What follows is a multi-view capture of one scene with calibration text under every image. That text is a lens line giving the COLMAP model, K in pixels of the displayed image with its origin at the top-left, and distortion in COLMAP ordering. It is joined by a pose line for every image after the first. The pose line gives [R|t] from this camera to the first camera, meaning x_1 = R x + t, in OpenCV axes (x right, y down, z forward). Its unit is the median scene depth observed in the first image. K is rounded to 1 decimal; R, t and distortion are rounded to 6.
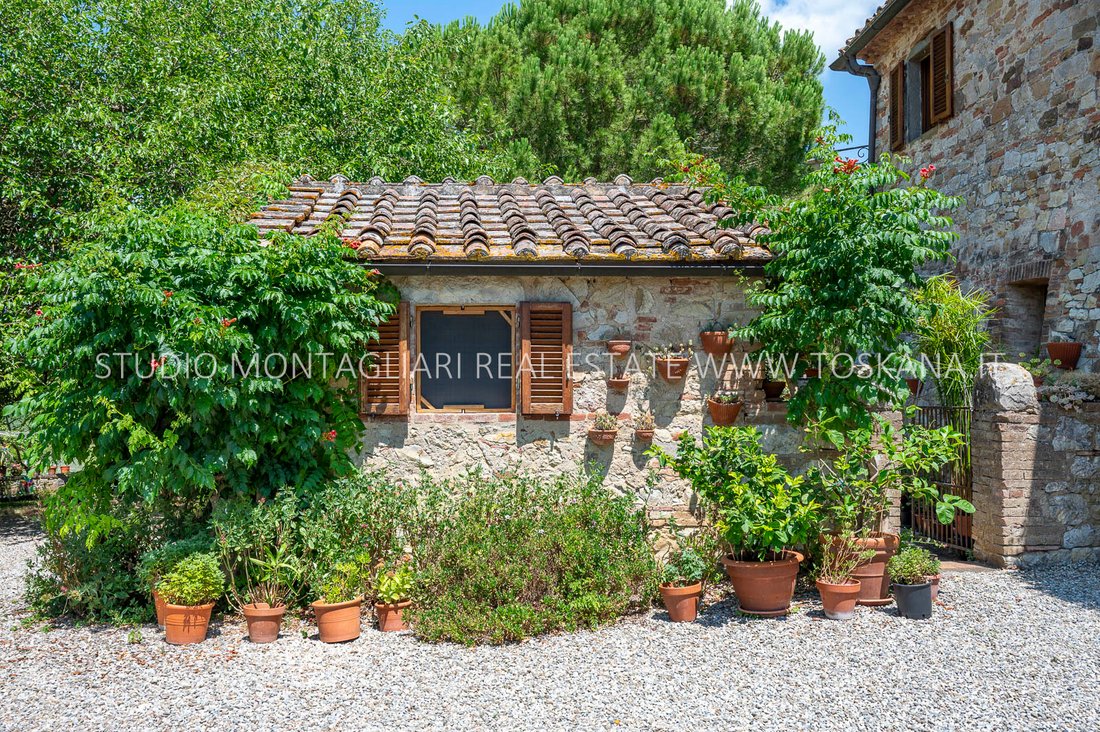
lens RADIAL K [[925.3, 0, 550.0], [0, 925.3, 366.0], [0, 0, 1]] dist [0.011191, 0.002400]
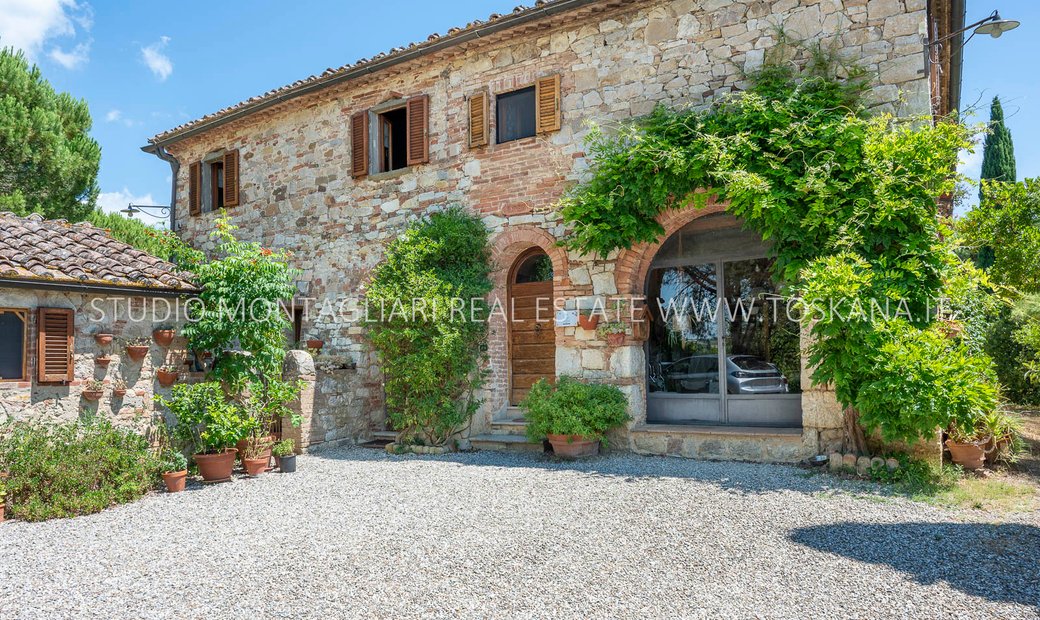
lens RADIAL K [[757.5, 0, 520.0], [0, 757.5, 310.0], [0, 0, 1]] dist [-0.002826, -0.001038]
pose [[0.603974, 0.049150, 0.795487, -0.521738], [0.001406, 0.998029, -0.062731, 0.013359], [-0.797003, 0.039007, 0.602714, -0.350098]]
